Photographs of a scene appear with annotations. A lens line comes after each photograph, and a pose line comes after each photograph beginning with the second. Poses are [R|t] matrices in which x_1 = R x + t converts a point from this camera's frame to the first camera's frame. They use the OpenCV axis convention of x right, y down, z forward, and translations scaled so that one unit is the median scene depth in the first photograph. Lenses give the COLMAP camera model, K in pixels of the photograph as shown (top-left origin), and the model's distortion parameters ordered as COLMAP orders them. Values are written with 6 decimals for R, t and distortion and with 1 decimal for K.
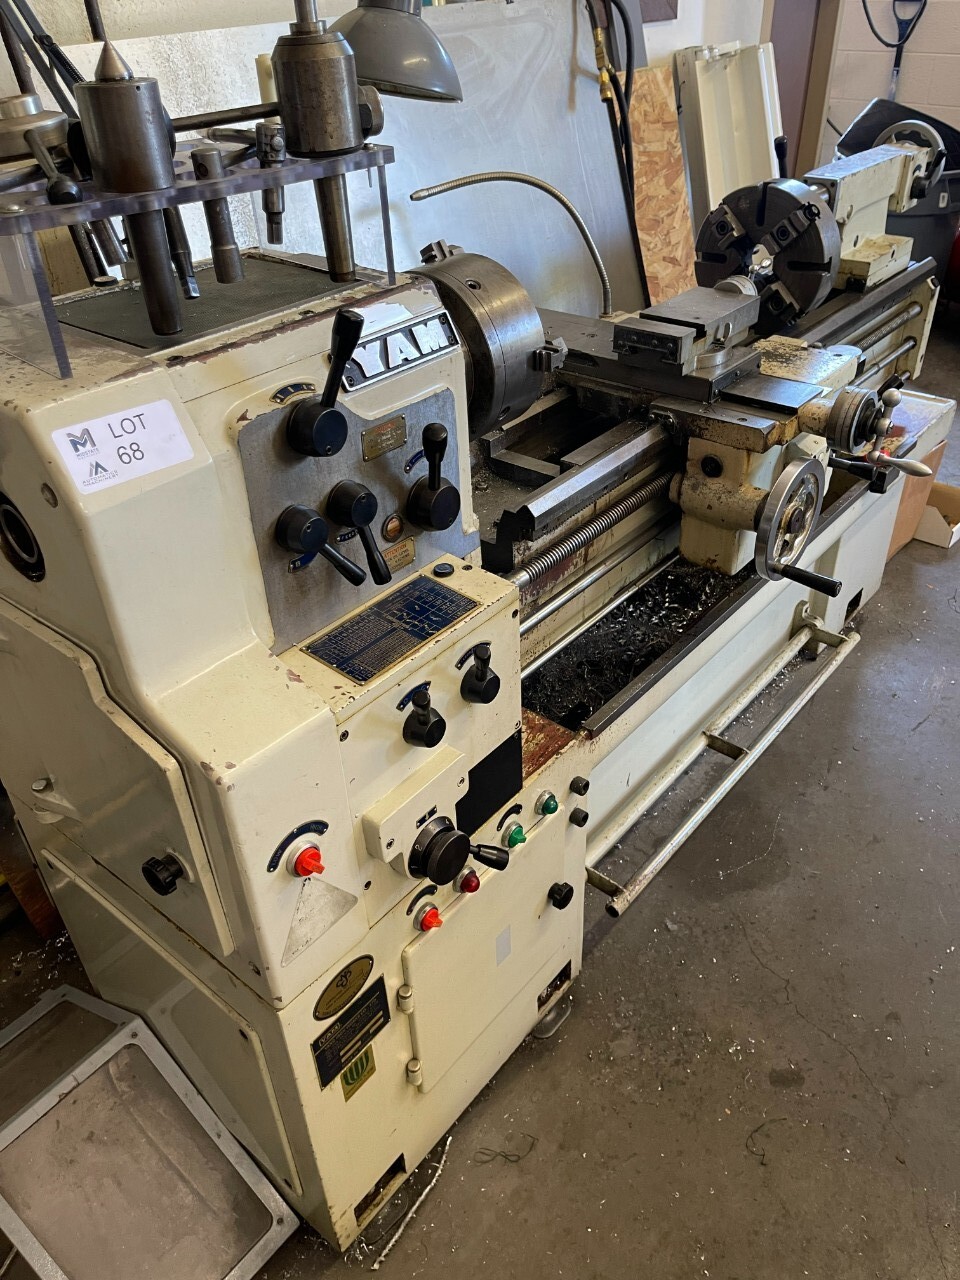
lens RADIAL K [[973.4, 0, 480.0], [0, 973.4, 640.0], [0, 0, 1]] dist [0.060281, -0.092581]
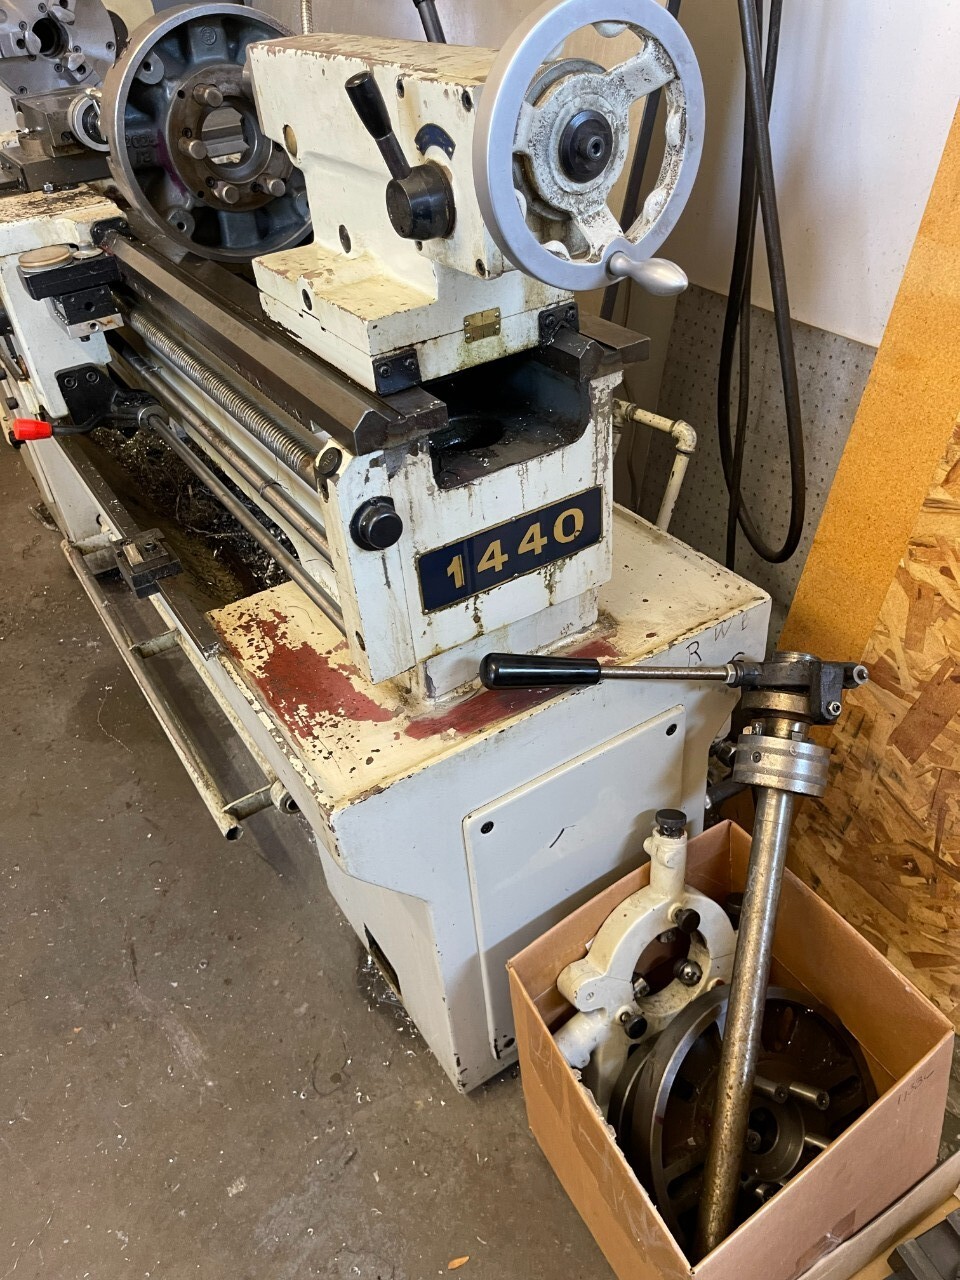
lens RADIAL K [[977.9, 0, 480.0], [0, 977.9, 640.0], [0, 0, 1]] dist [0.051823, -0.080825]
pose [[-0.299881, 0.618222, -0.726549, 1.530929], [-0.472786, 0.565179, 0.676052, -1.214257], [0.828580, 0.546237, 0.122800, 2.124438]]
